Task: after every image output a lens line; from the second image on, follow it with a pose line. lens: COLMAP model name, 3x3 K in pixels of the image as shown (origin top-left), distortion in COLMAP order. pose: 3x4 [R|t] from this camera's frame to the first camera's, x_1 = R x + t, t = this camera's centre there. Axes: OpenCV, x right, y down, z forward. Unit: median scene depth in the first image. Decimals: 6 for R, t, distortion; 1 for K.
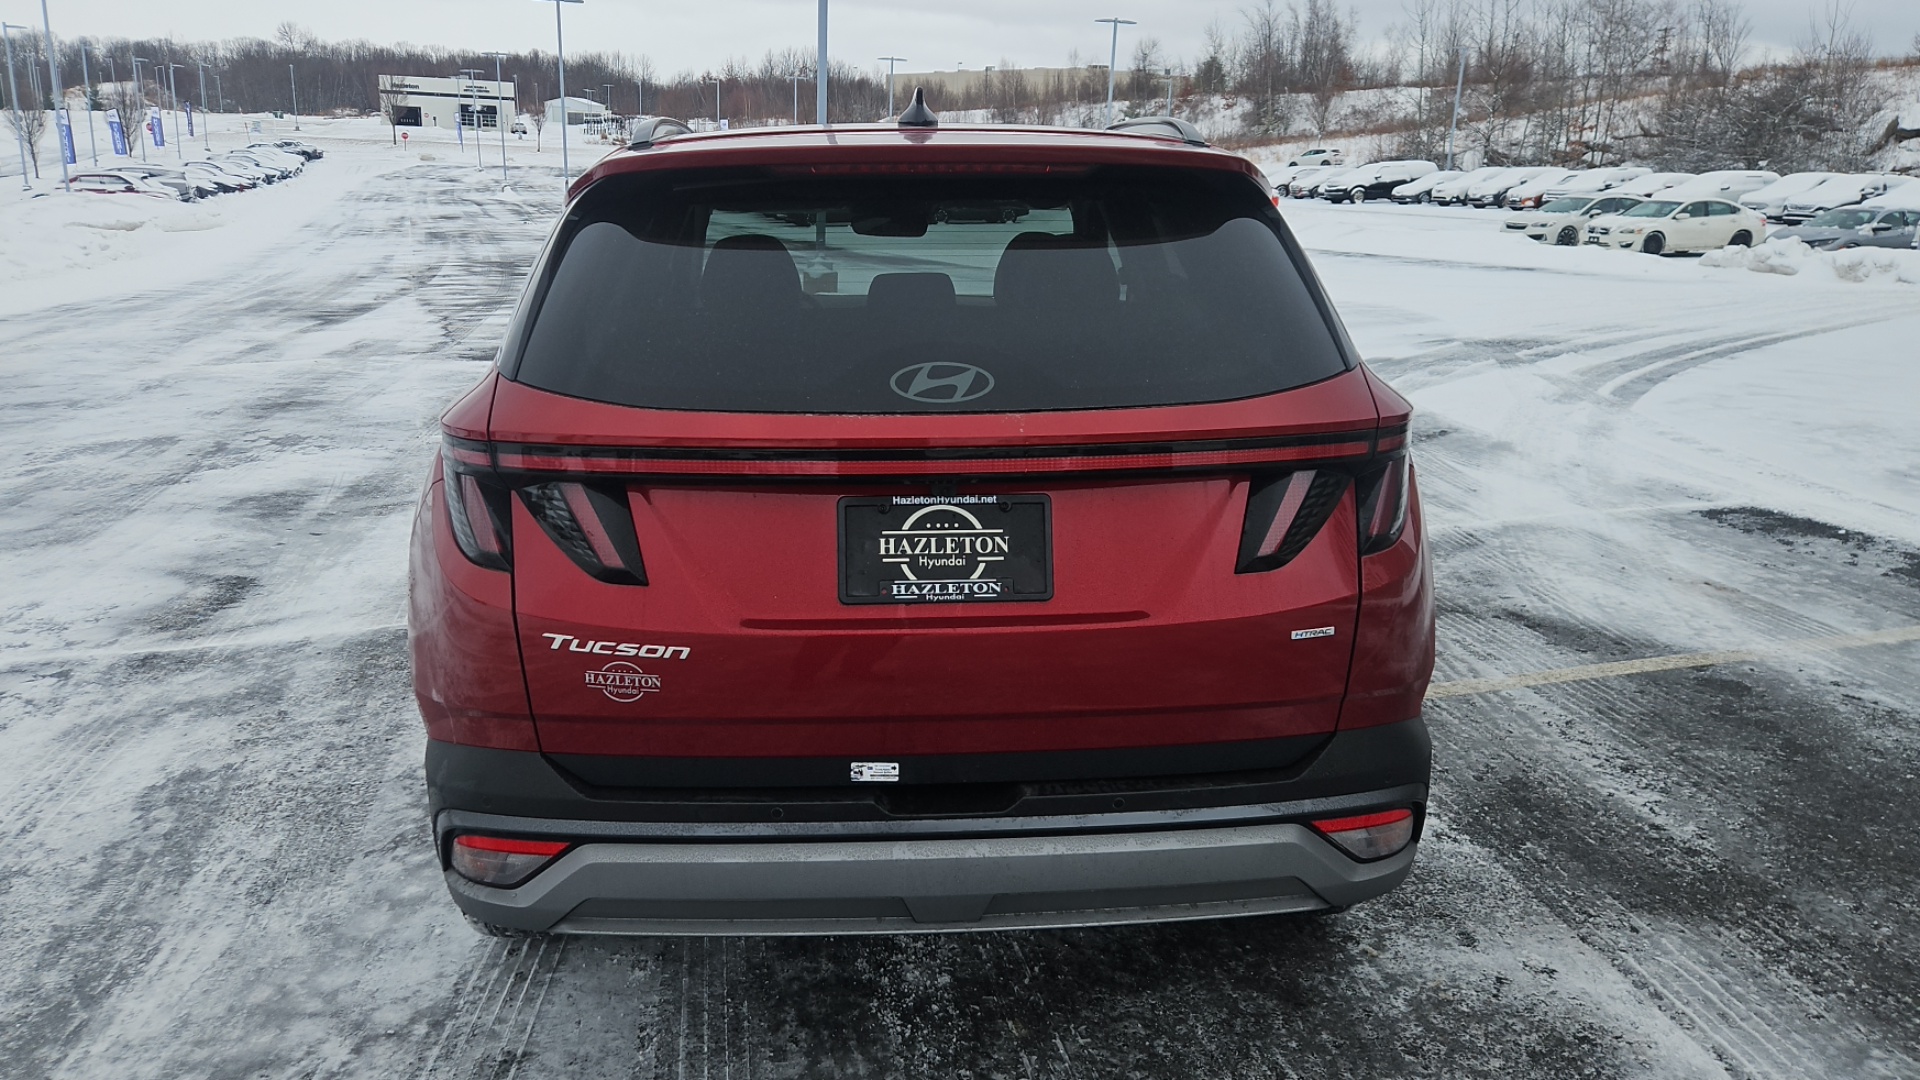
lens RADIAL K [[1406.9, 0, 931.9], [0, 1406.9, 549.1], [0, 0, 1]] dist [0.073520, -0.052791]
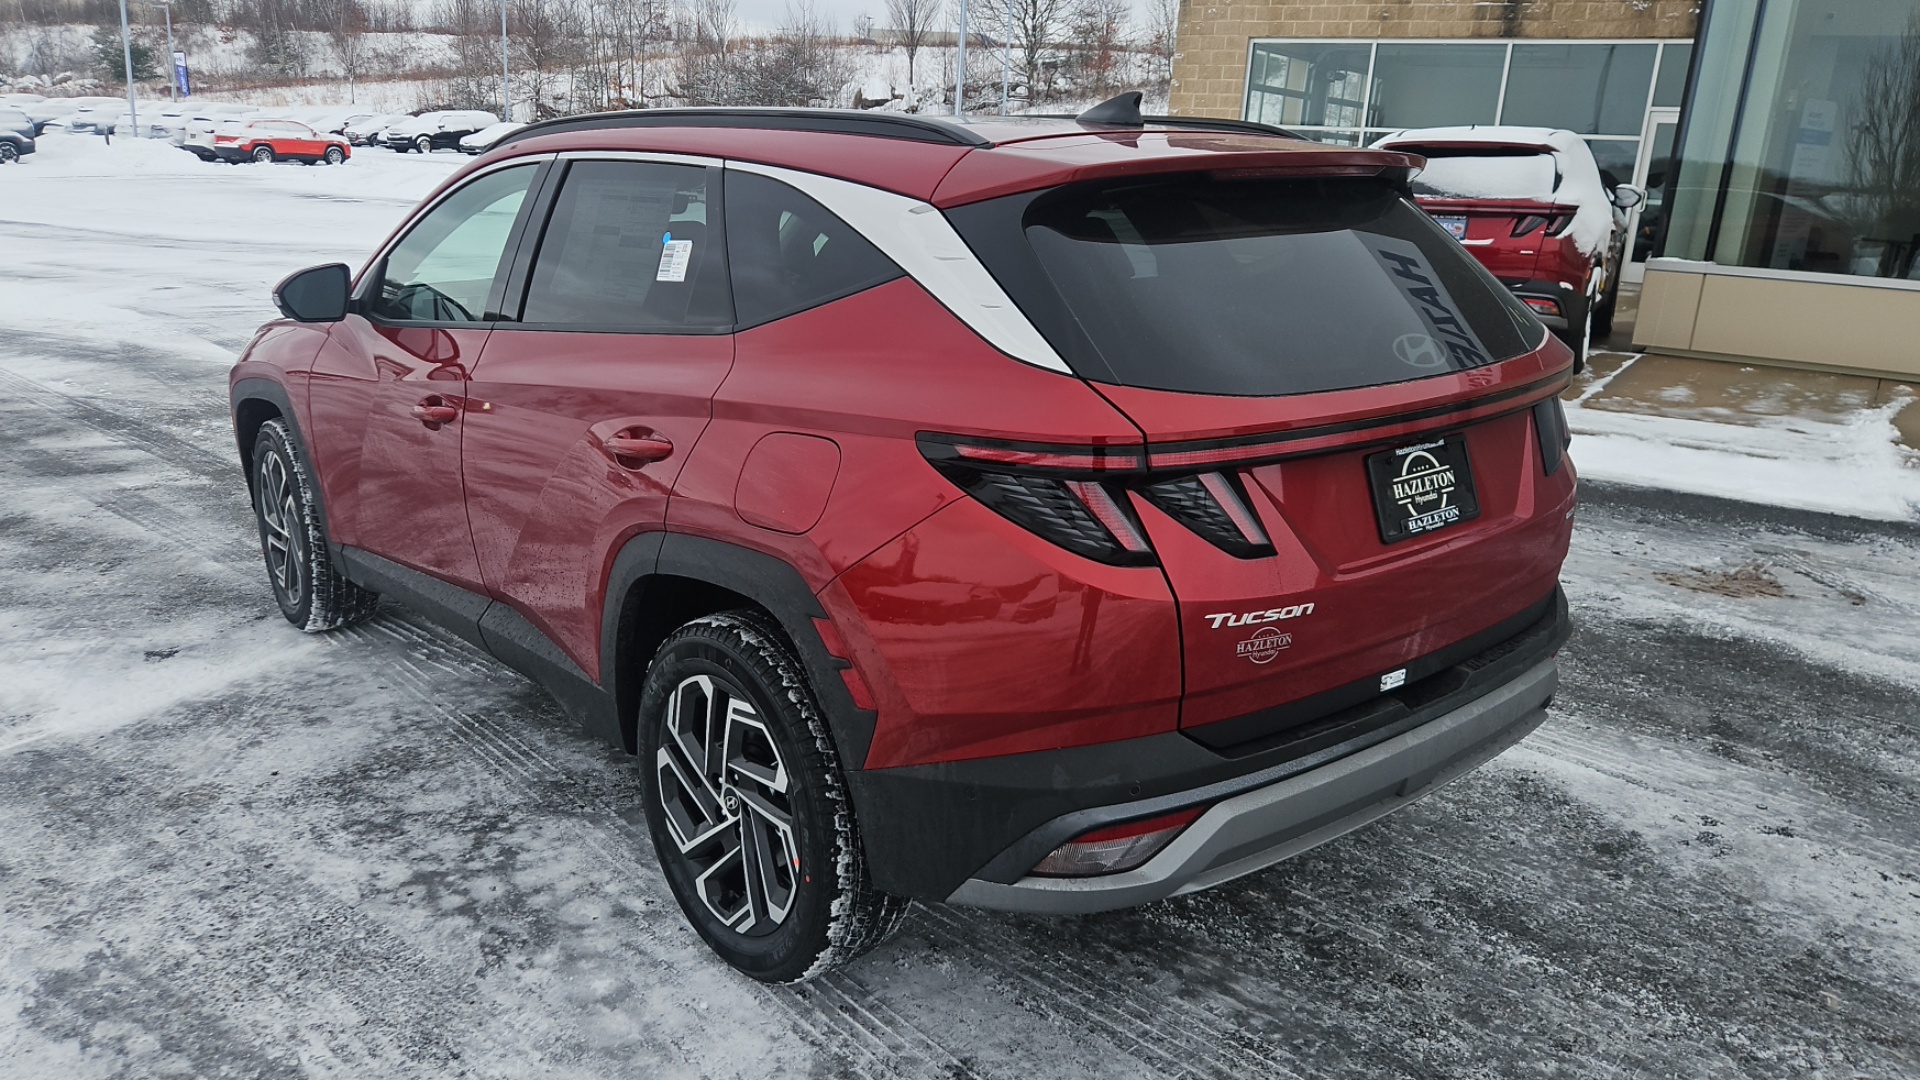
lens RADIAL K [[1406.9, 0, 945.6], [0, 1406.9, 539.4], [0, 0, 1]] dist [0.073520, -0.052791]
pose [[0.793324, -0.156975, 0.588214, -0.591517], [0.140788, 0.987300, 0.073596, -0.058660], [-0.592297, 0.024428, 0.805350, 0.143045]]
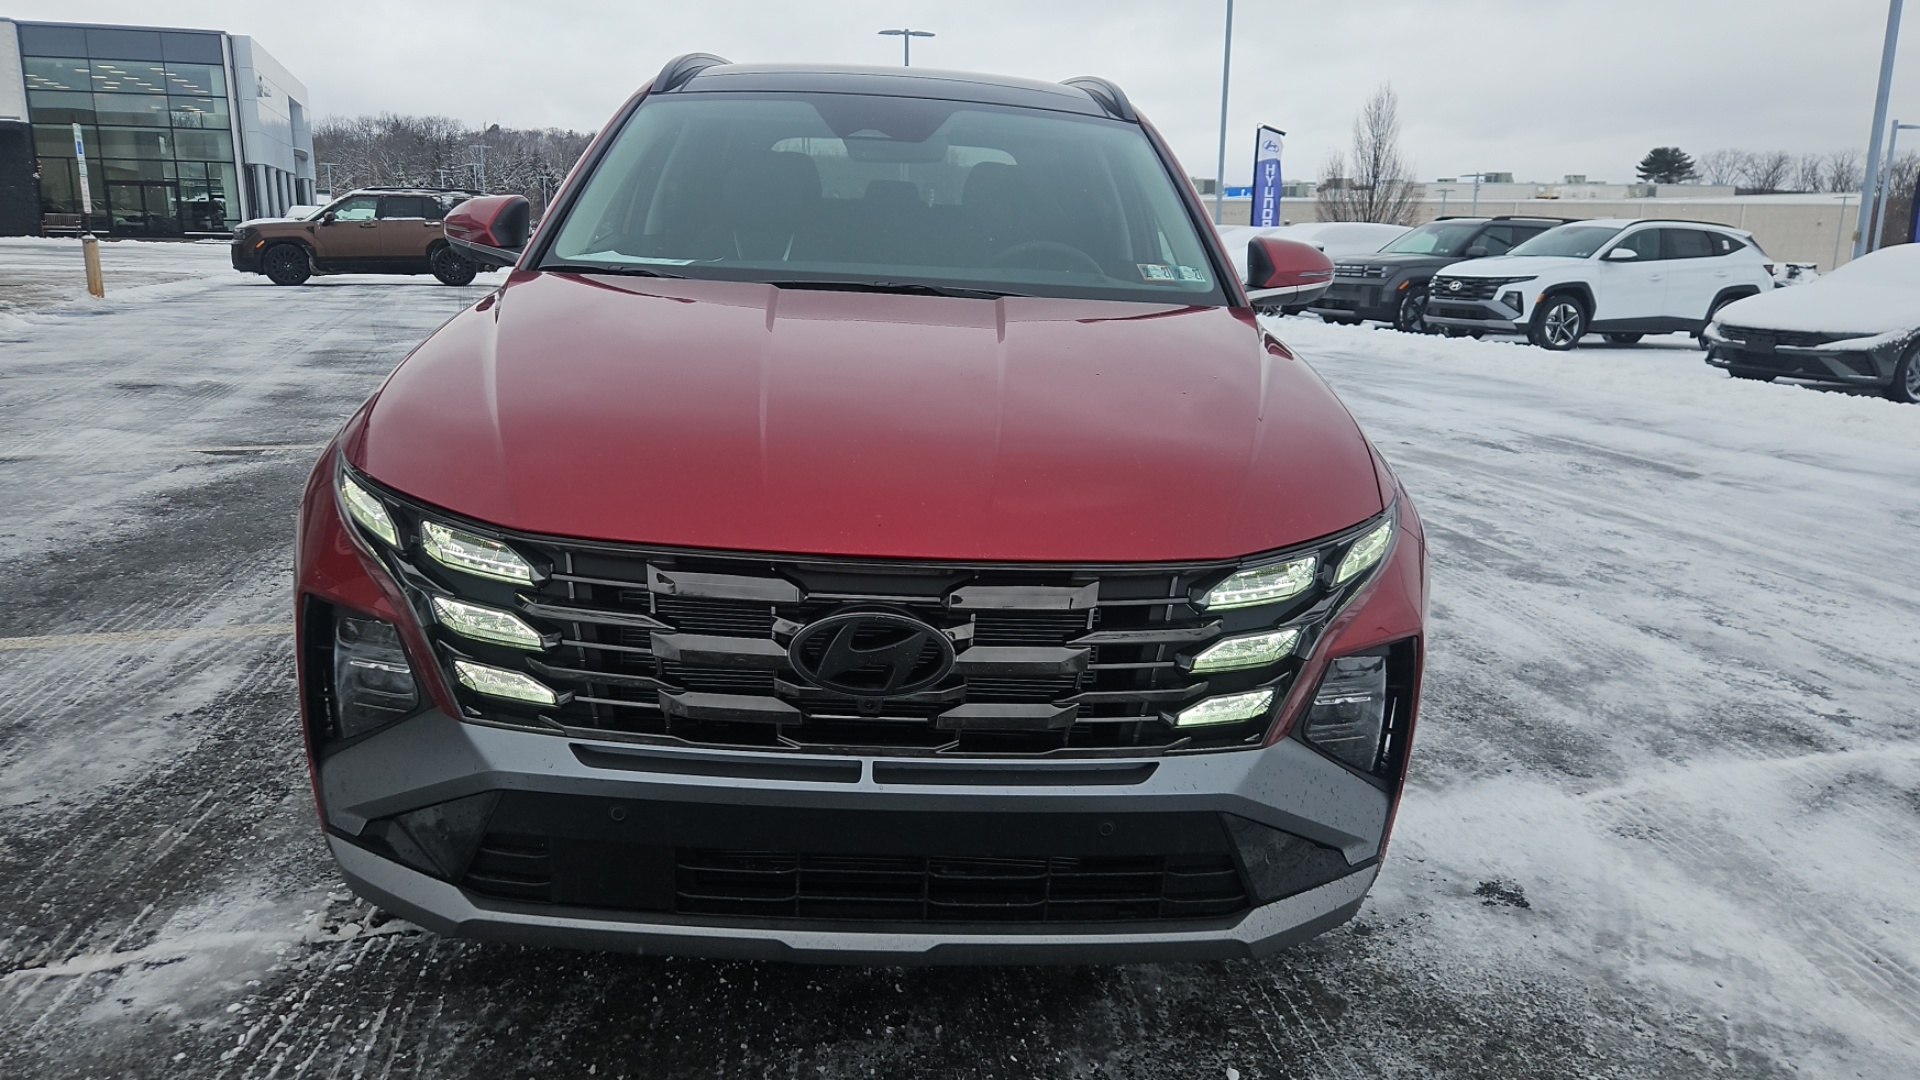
lens RADIAL K [[1406.9, 0, 950.0], [0, 1406.9, 538.5], [0, 0, 1]] dist [0.073520, -0.052791]
pose [[-0.998927, -0.046138, 0.003938, -0.091299], [-0.038872, 0.881745, 0.470123, -0.508653], [-0.025163, 0.469465, -0.882592, 2.224742]]
